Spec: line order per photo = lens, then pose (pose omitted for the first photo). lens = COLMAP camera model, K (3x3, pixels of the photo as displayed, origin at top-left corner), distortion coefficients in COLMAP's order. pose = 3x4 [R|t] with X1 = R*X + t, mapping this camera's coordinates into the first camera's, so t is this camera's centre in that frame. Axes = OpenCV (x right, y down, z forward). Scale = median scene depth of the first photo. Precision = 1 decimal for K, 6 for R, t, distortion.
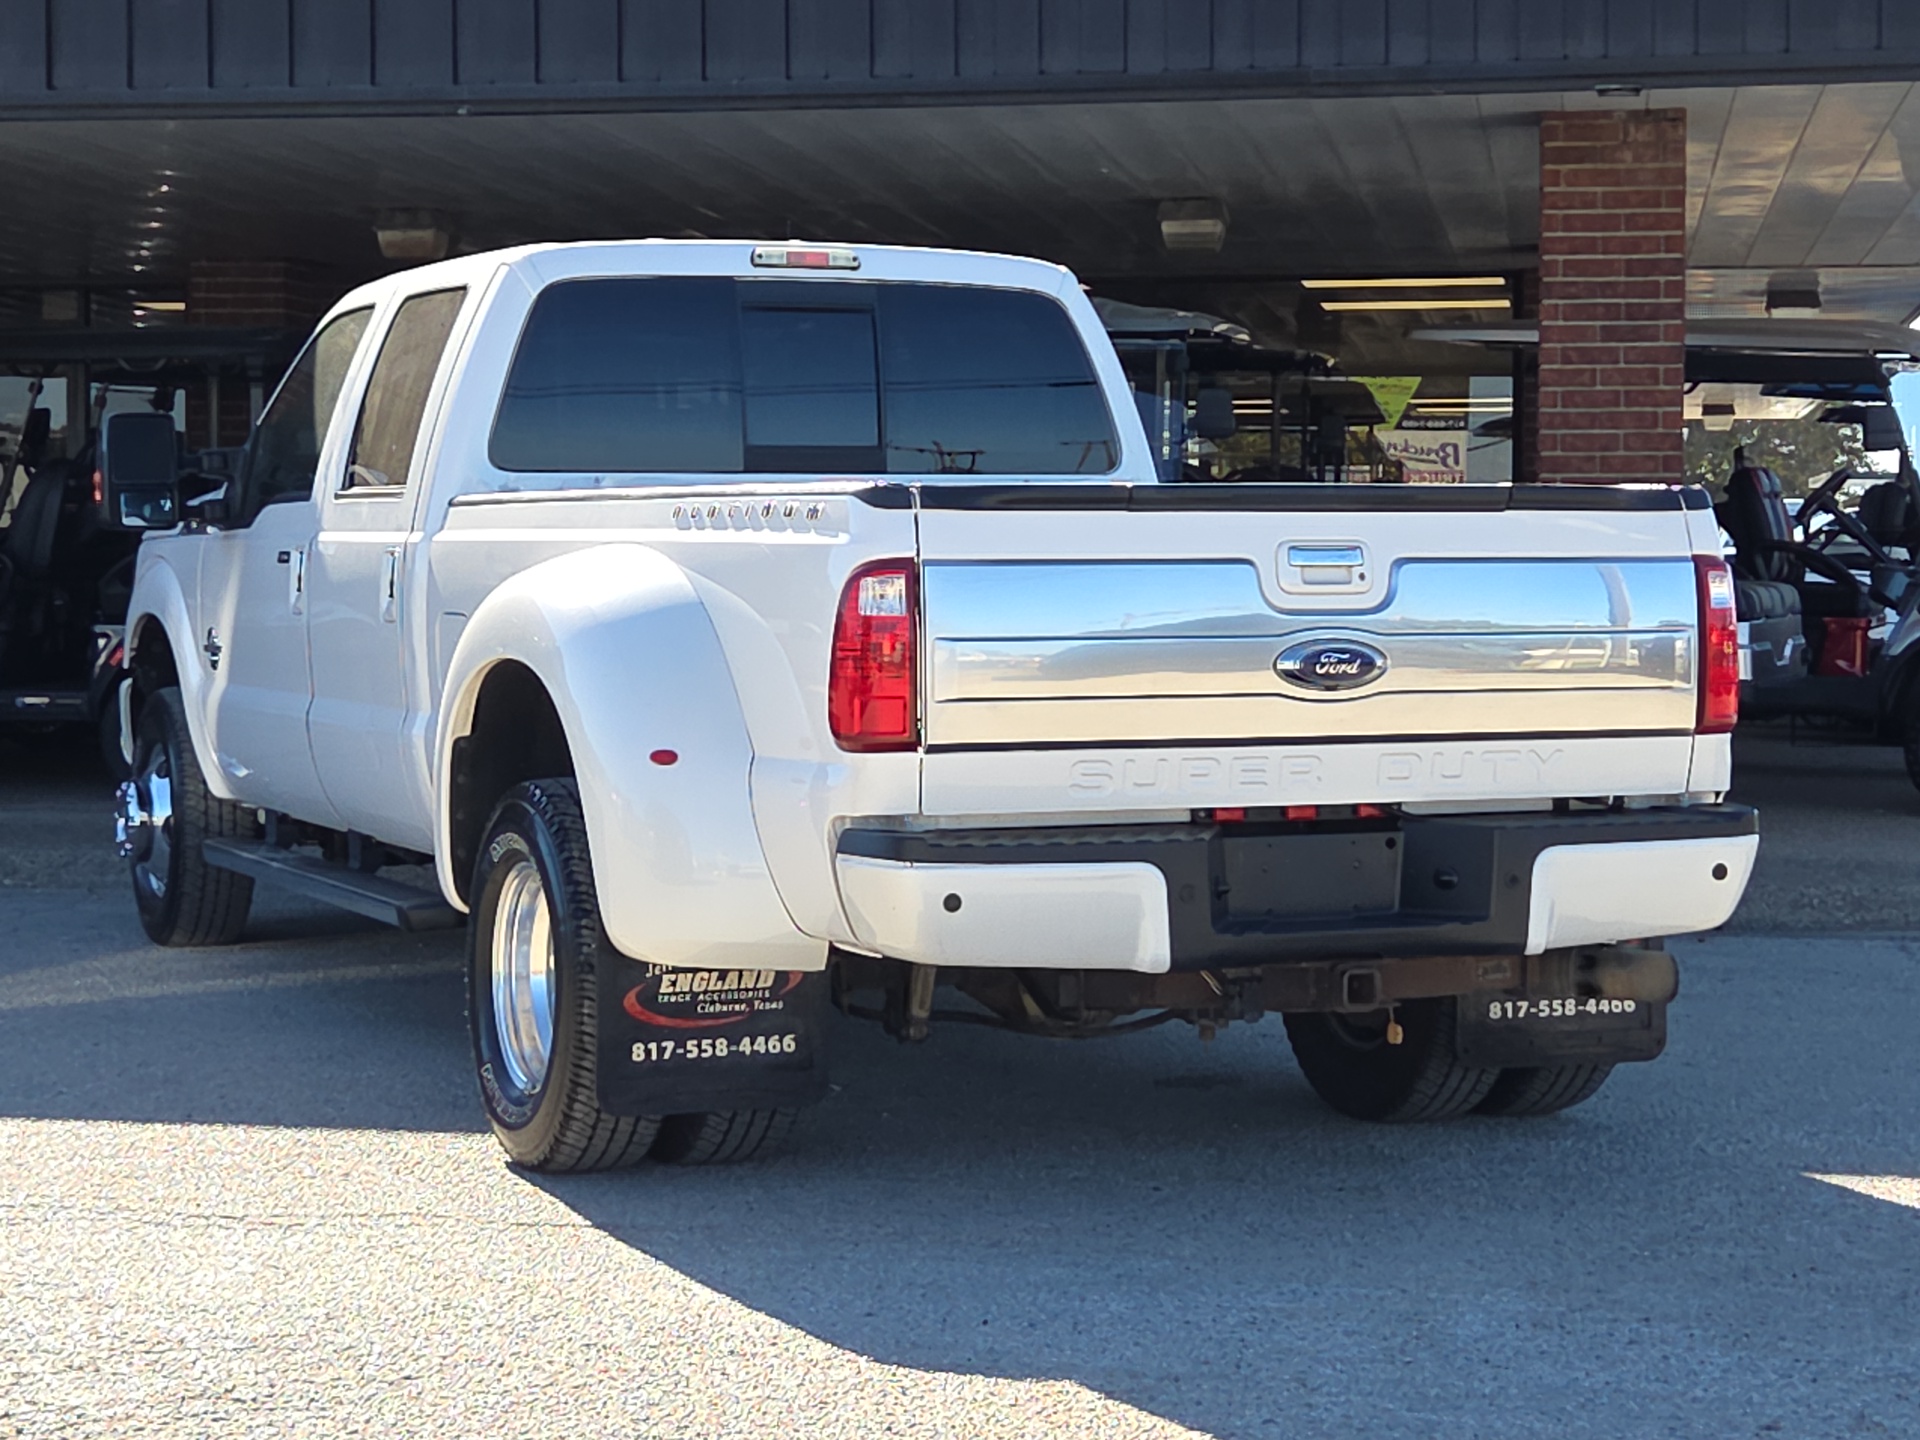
lens RADIAL K [[4085.3, 0, 960.0], [0, 4085.3, 720.0], [0, 0, 1]] dist [0.162024, -0.348698]
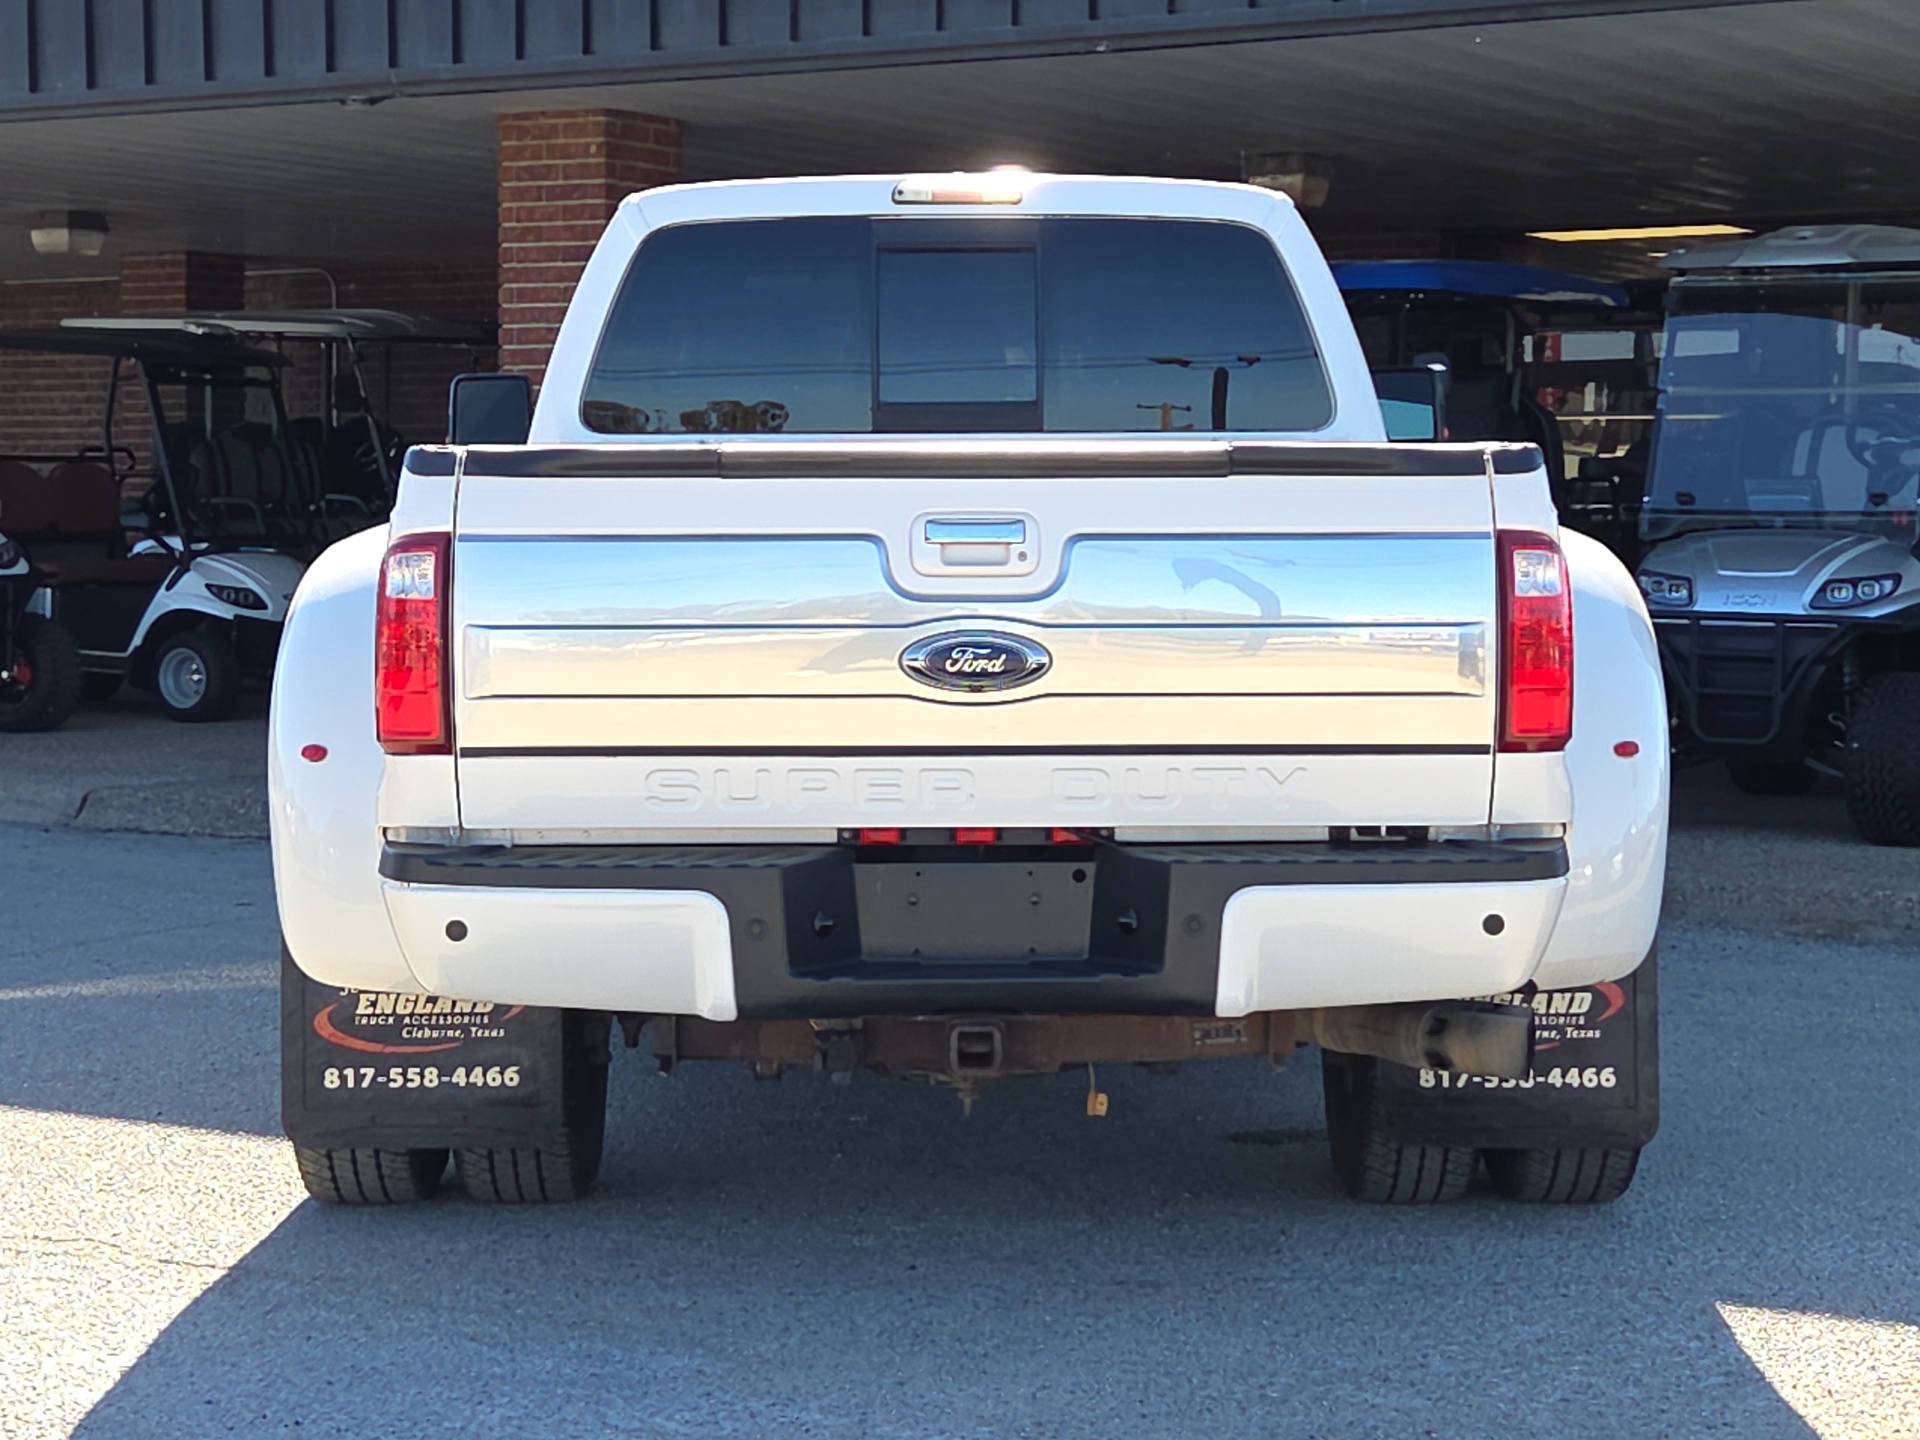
lens RADIAL K [[4085.3, 0, 960.0], [0, 4085.3, 720.0], [0, 0, 1]] dist [0.162024, -0.348698]
pose [[0.923035, 0.019640, -0.384213, 0.395509], [-0.015422, 0.999782, 0.014057, -0.012714], [0.384406, -0.007050, 0.923137, 0.218610]]
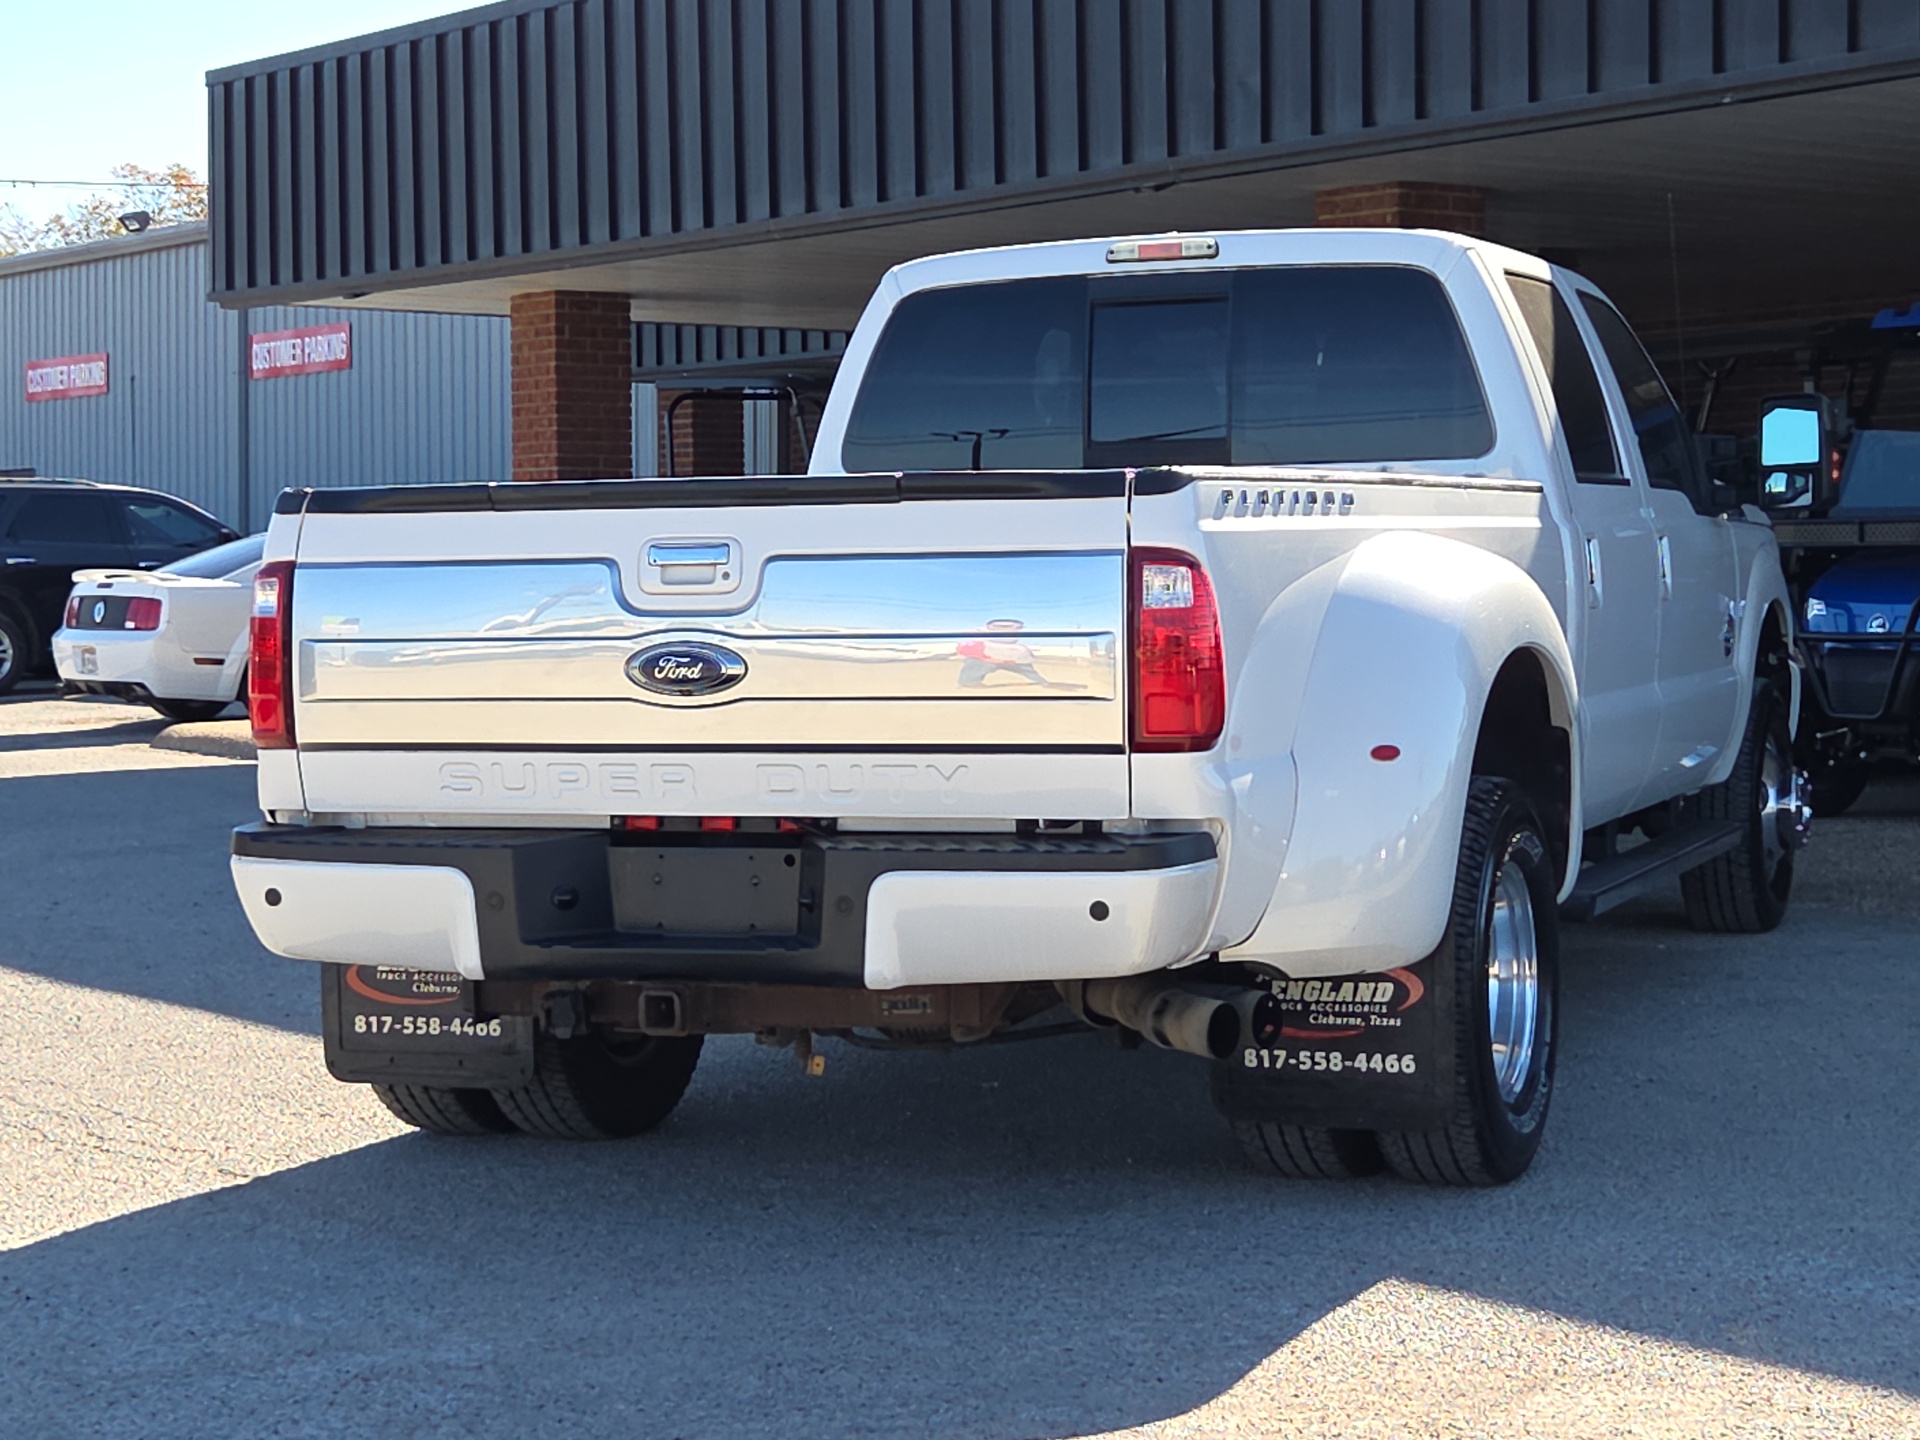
lens RADIAL K [[3716.0, 0, 936.6], [0, 3716.0, 697.6], [0, 0, 1]] dist [0.131537, -0.239211]
pose [[0.706856, 0.015117, -0.707196, 0.716647], [-0.014389, 0.999872, 0.006990, -0.013214], [0.707211, 0.005235, 0.706983, 0.416690]]
